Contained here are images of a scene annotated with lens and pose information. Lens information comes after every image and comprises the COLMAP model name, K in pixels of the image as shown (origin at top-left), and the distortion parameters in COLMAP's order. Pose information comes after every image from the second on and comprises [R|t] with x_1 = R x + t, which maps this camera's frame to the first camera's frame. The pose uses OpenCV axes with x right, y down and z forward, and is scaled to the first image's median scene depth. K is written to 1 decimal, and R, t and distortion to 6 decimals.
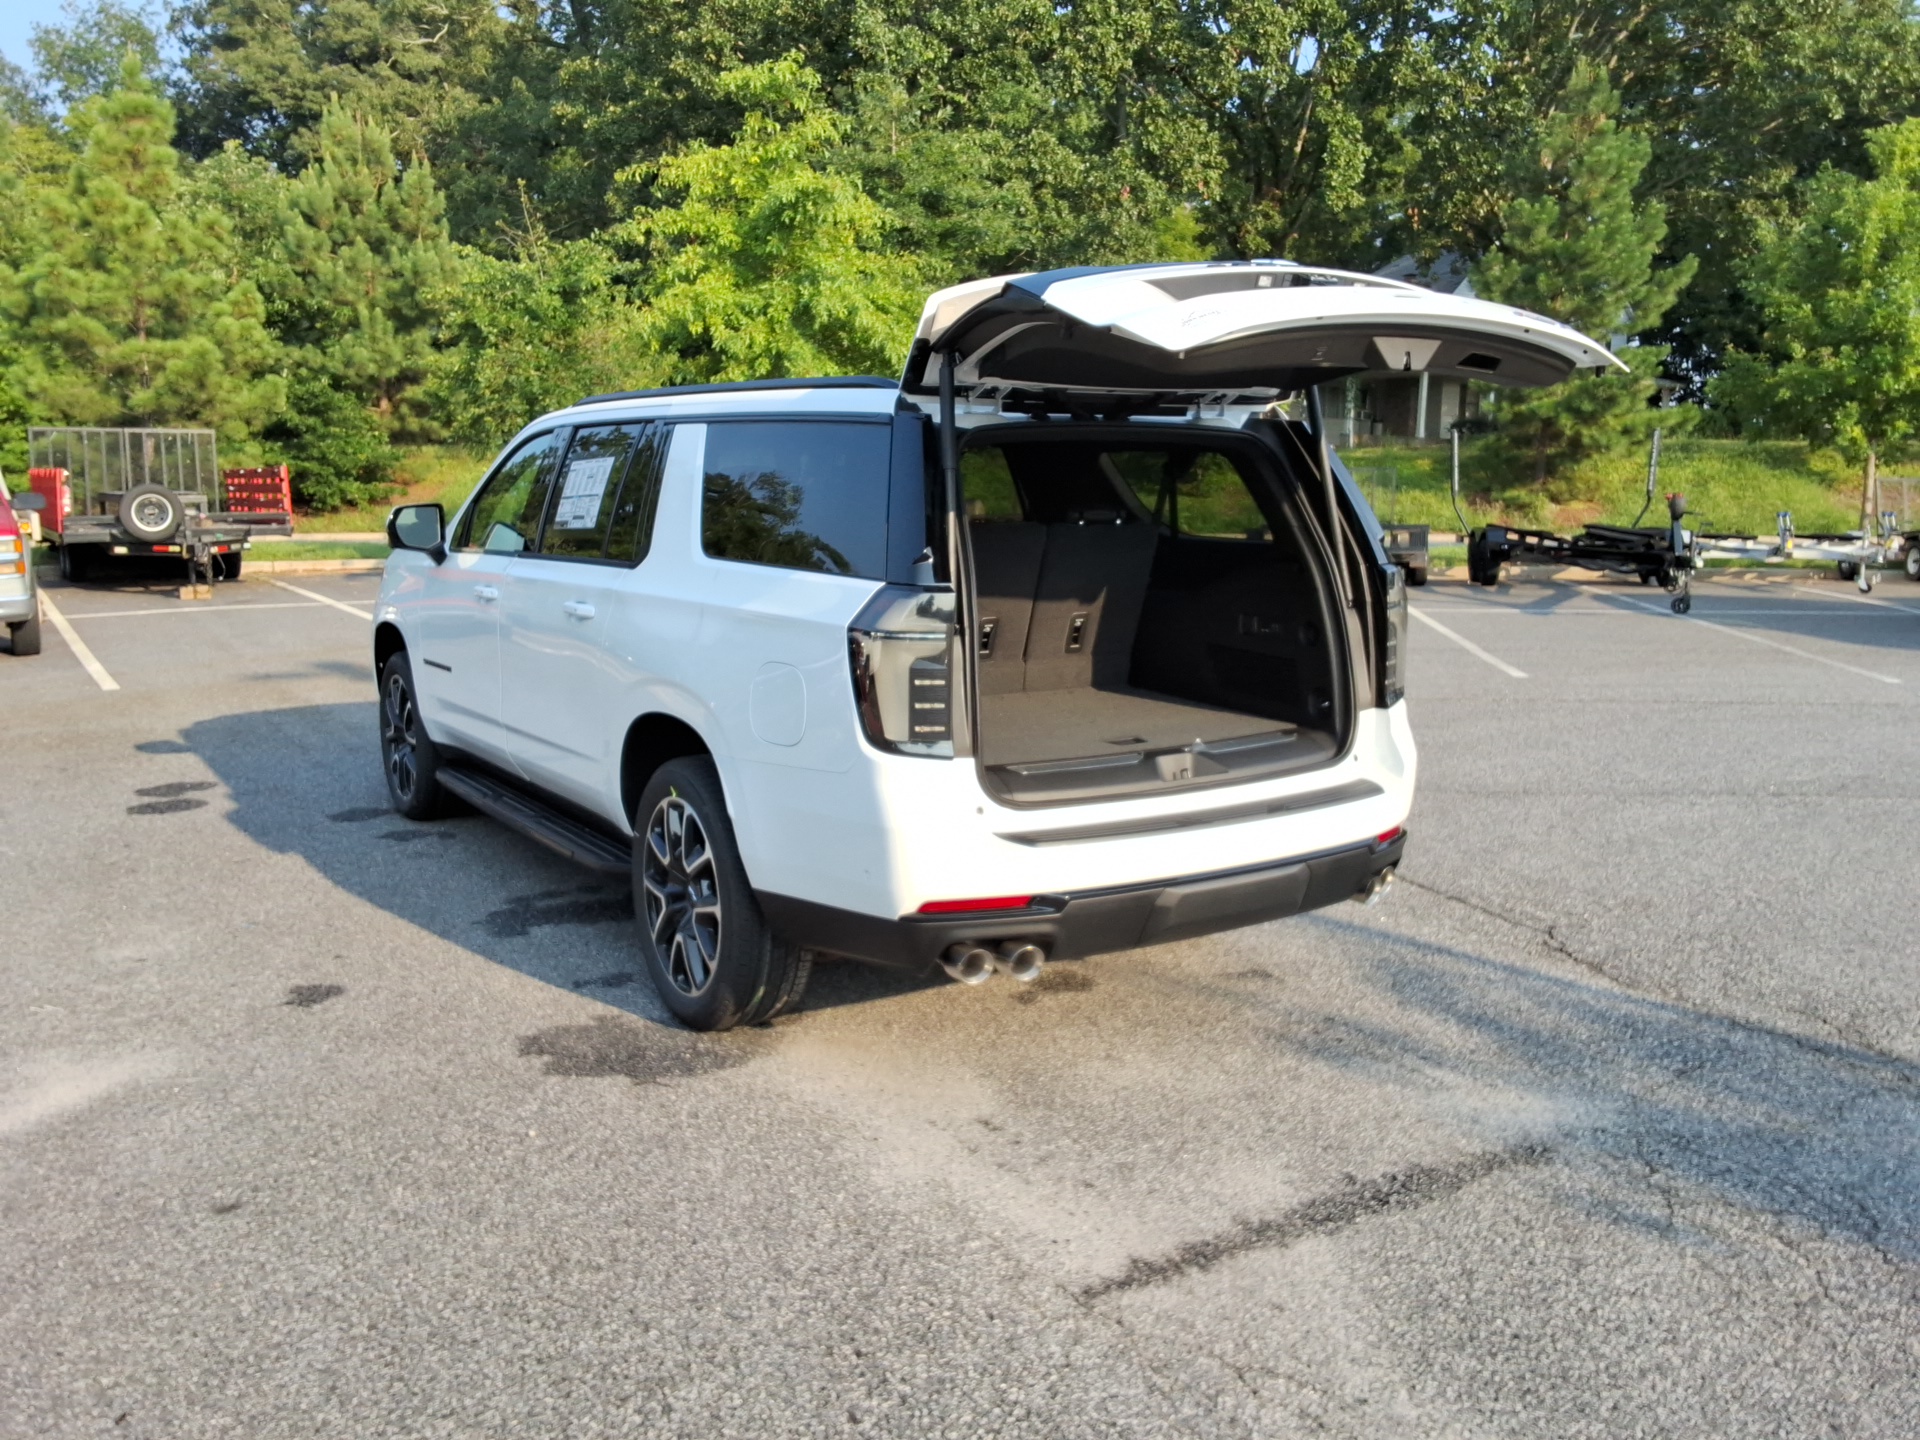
lens RADIAL K [[1538.6, 0, 969.8], [0, 1538.6, 708.9], [0, 0, 1]] dist [0.118466, -0.186079]
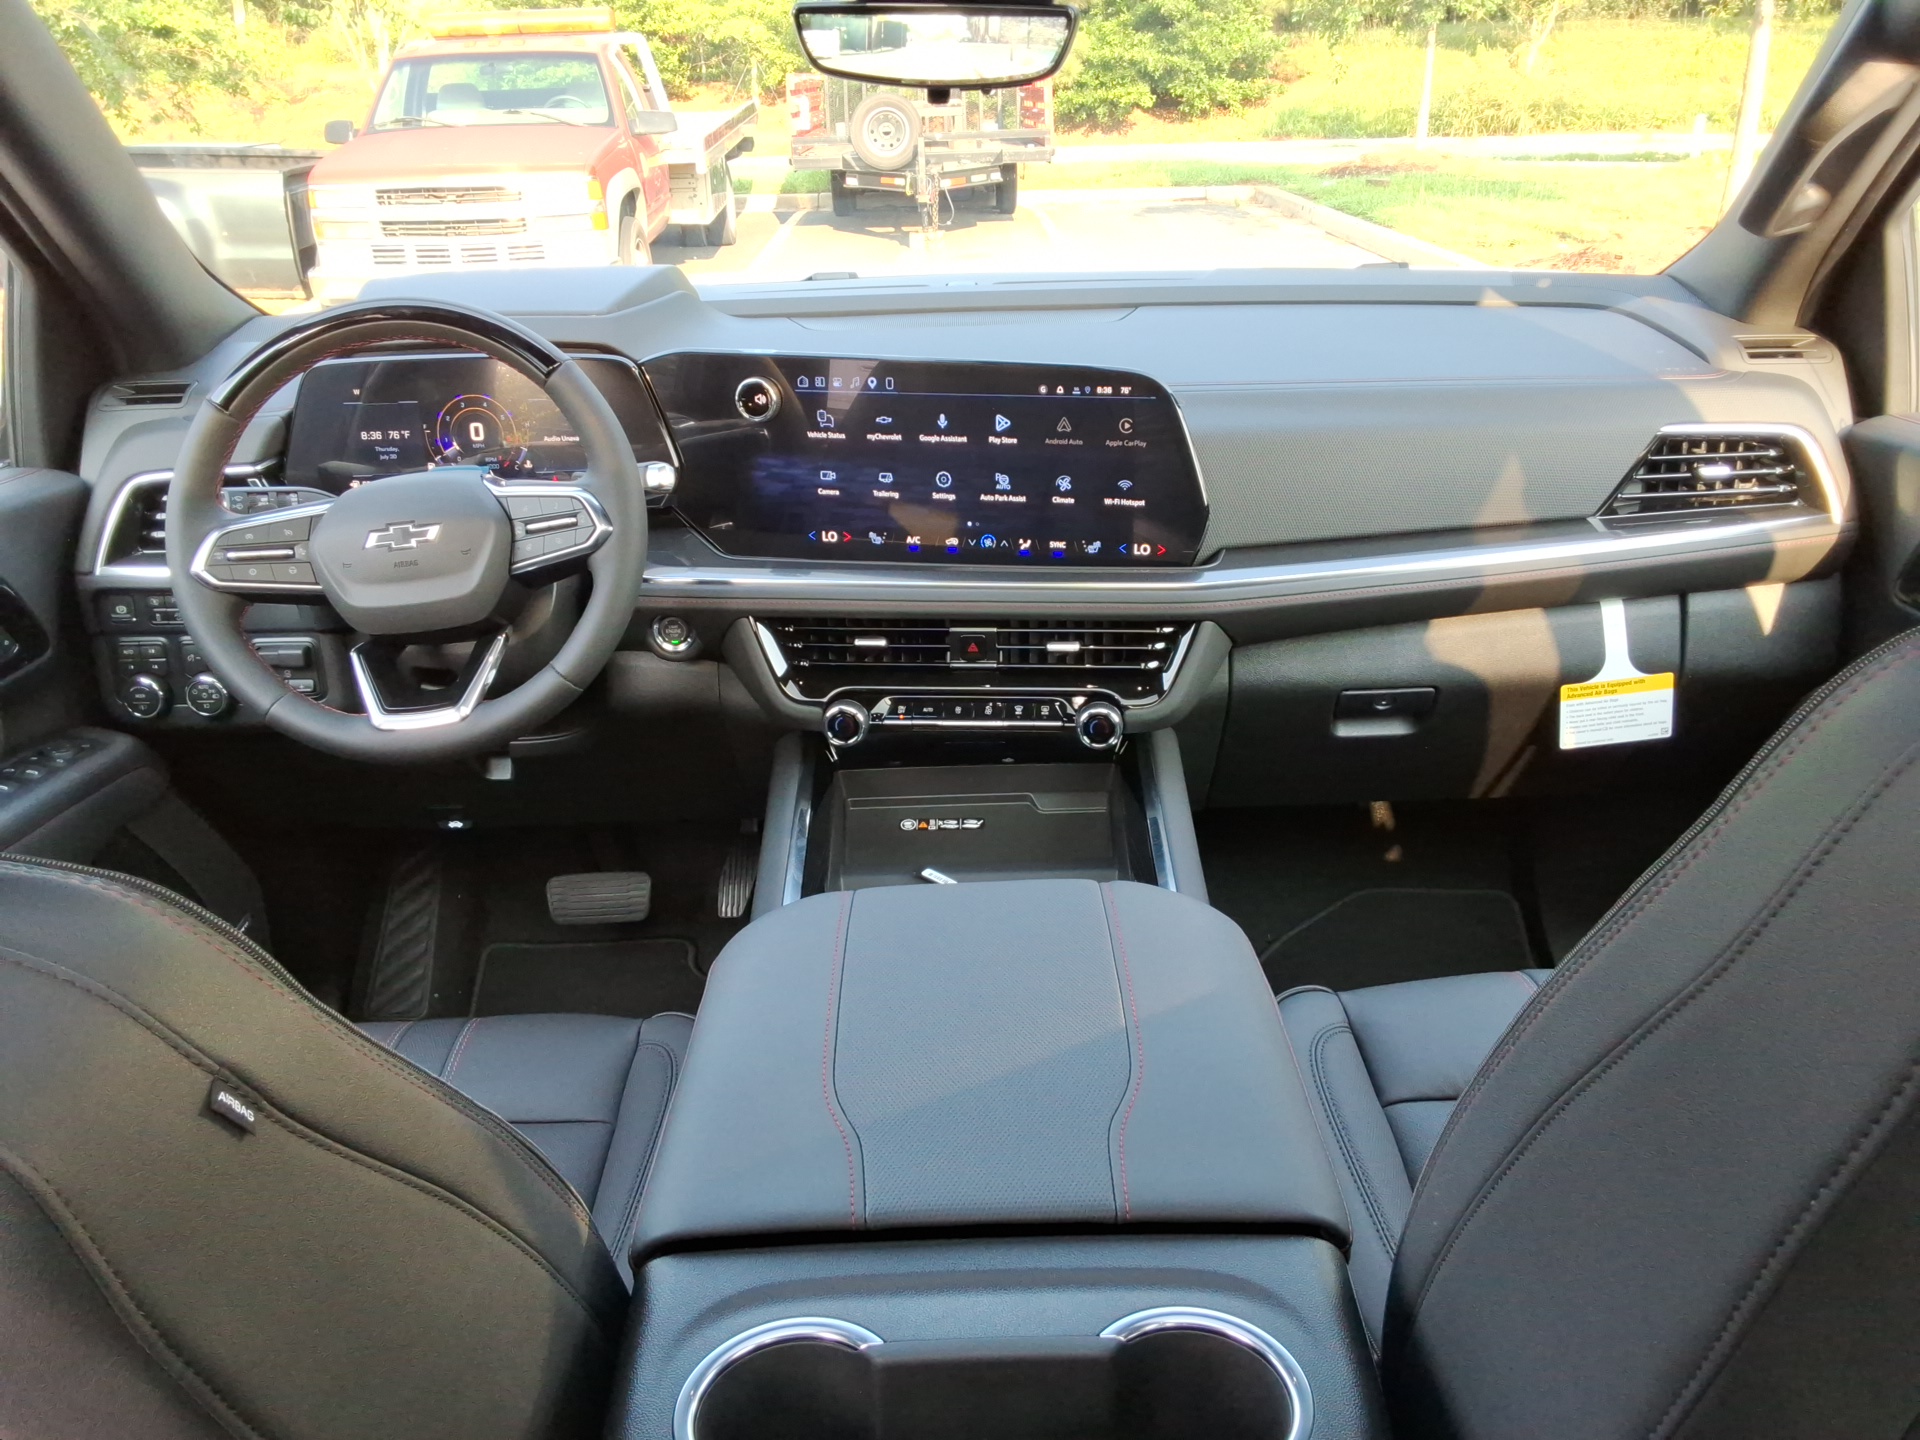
lens RADIAL K [[1522.0, 0, 964.0], [0, 1522.0, 700.7], [0, 0, 1]] dist [0.152207, -0.285118]
pose [[0.841713, 0.185936, -0.506900, -0.018735], [-0.059791, 0.965158, 0.254746, -0.025460], [0.536605, -0.184115, 0.823503, 0.167352]]
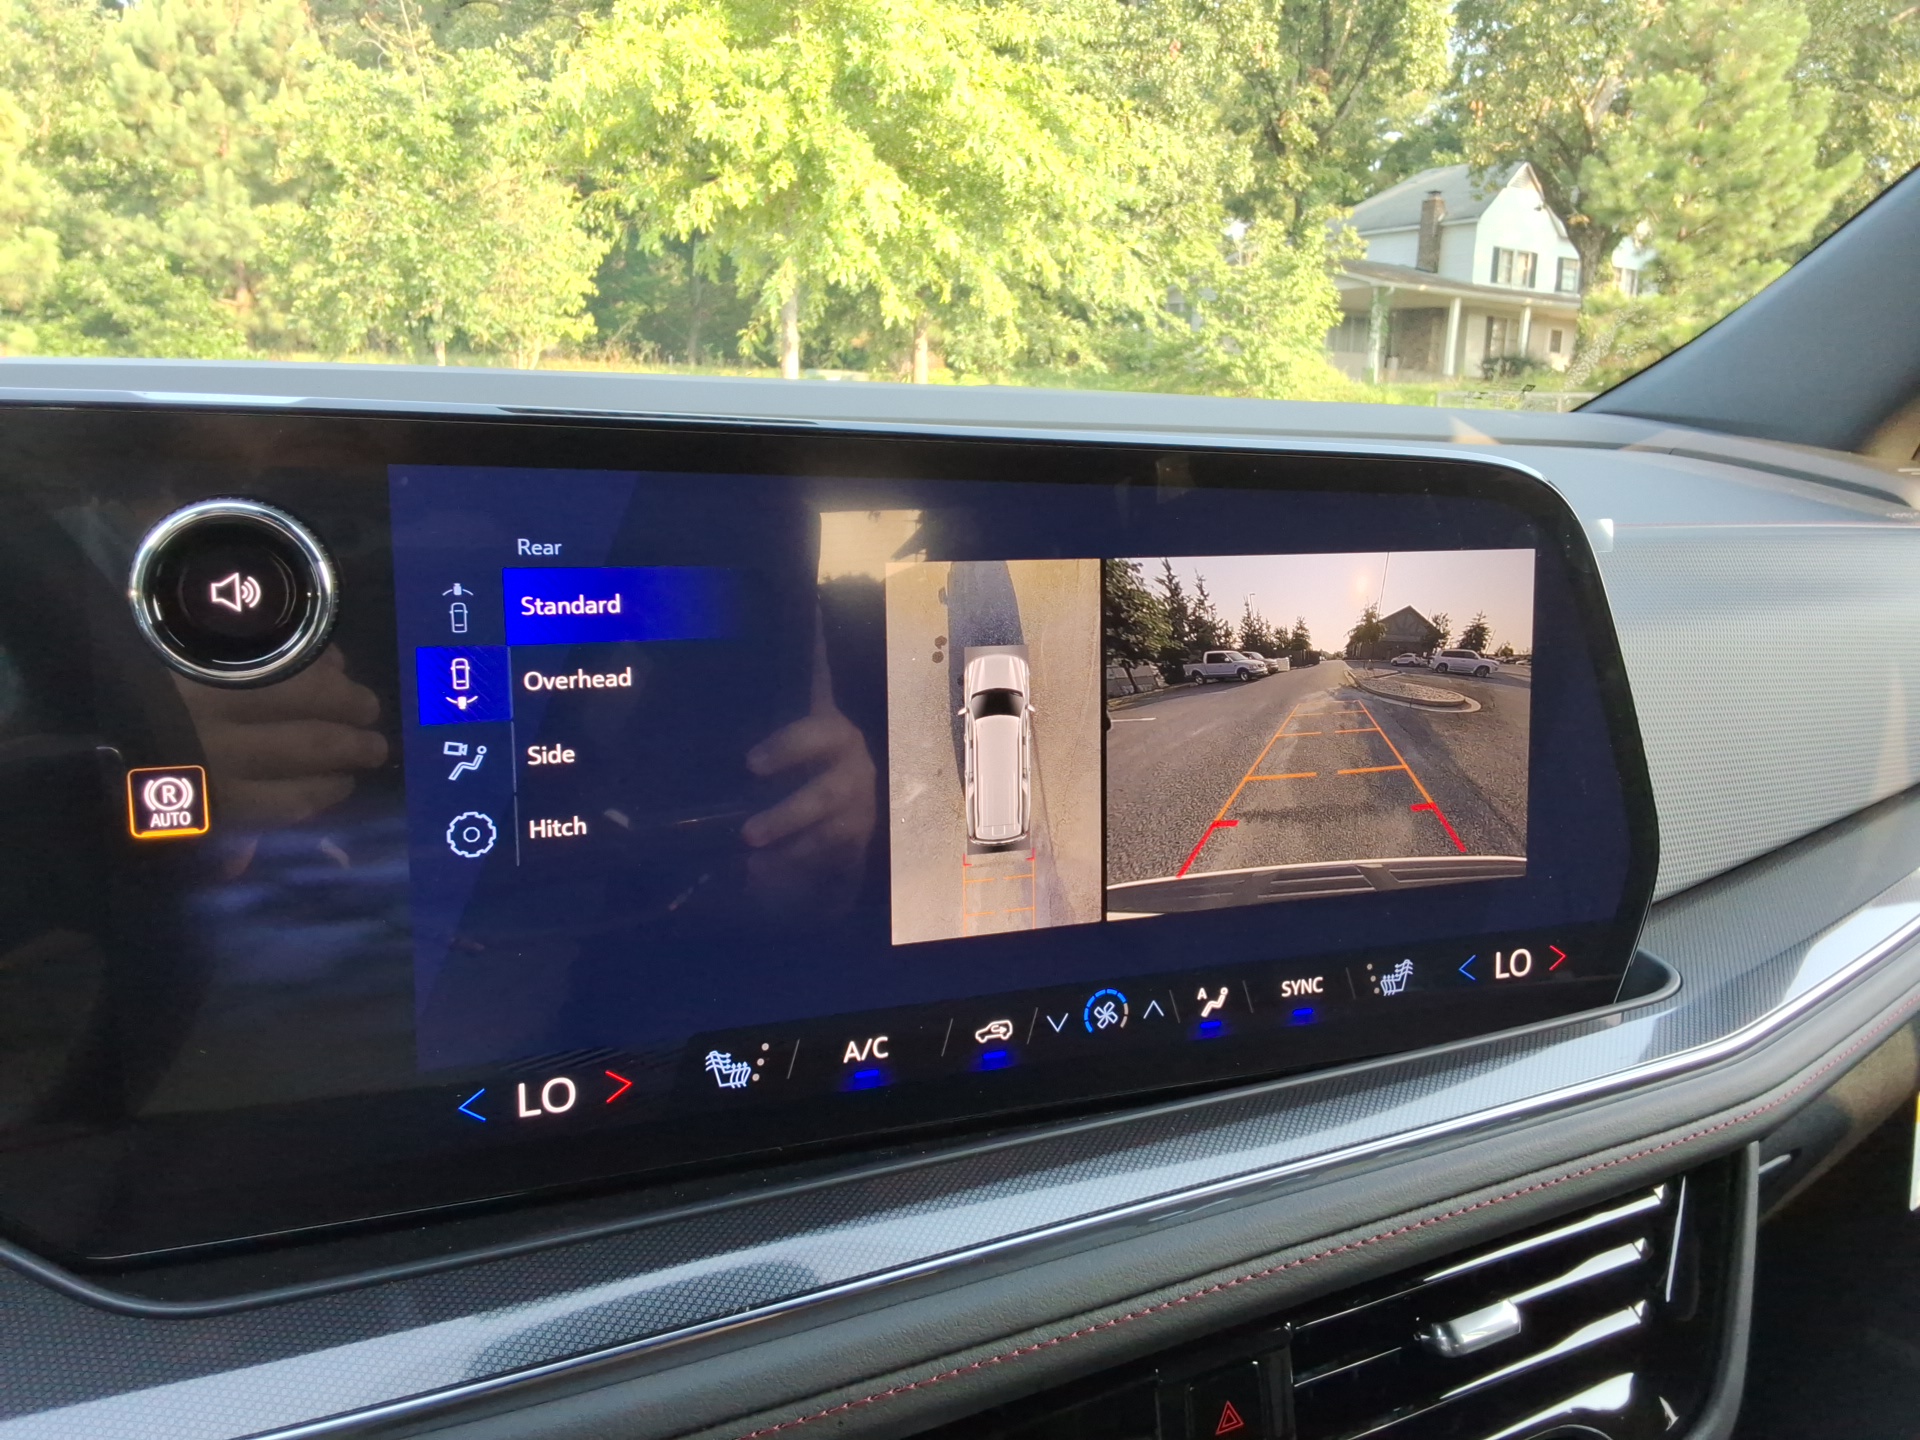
lens RADIAL K [[1556.7, 0, 972.4], [0, 1556.7, 712.9], [0, 0, 1]] dist [0.087533, -0.155368]
pose [[0.998716, 0.013779, 0.048745, -0.041348], [-0.015745, 0.999069, 0.040174, -0.021950], [-0.048146, -0.040890, 0.998003, 0.190340]]
